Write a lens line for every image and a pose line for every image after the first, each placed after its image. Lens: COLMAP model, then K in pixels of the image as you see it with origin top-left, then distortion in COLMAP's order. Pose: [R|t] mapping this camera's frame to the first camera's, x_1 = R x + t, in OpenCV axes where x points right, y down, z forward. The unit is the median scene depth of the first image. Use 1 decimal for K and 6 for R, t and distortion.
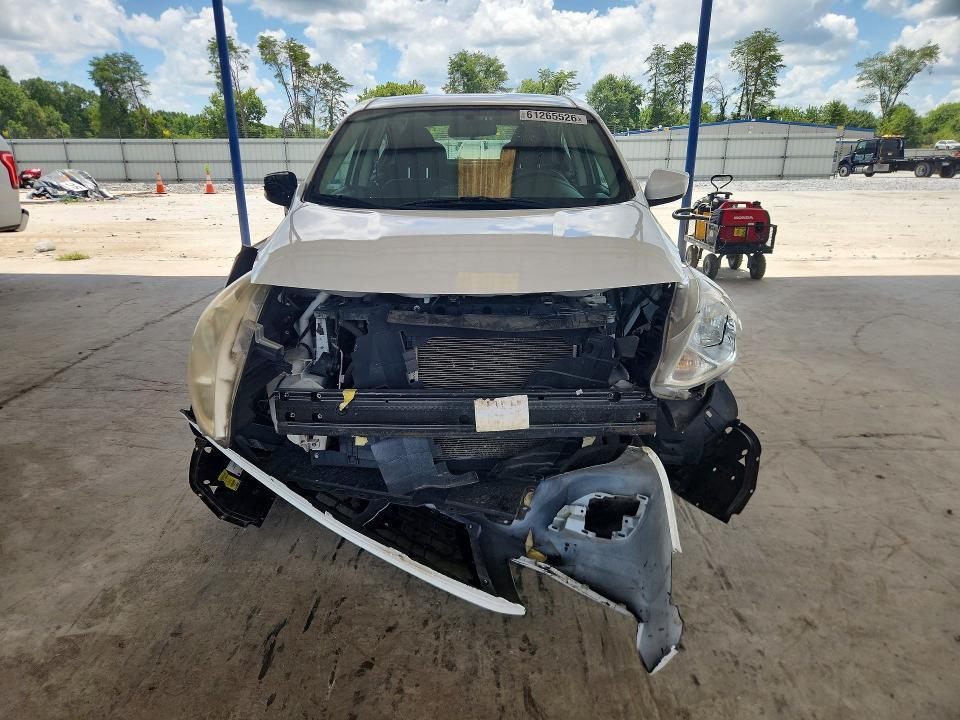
lens RADIAL K [[745.7, 0, 480.0], [0, 745.7, 360.0], [0, 0, 1]] dist [0.003890, -0.029325]
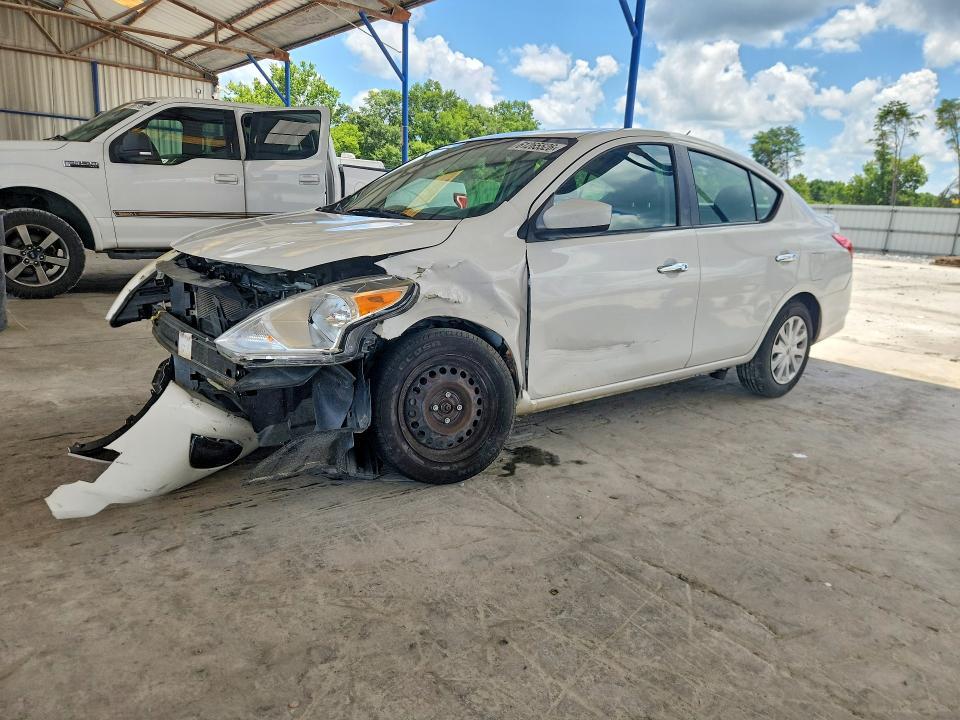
lens RADIAL K [[698.0, 0, 480.0], [0, 698.0, 360.0], [0, 0, 1]] dist [0.068351, -0.002176]
pose [[0.589284, 0.213636, -0.779169, 0.143211], [-0.272940, 0.960347, 0.056888, -0.016016], [0.760426, 0.179143, 0.624227, 0.055660]]
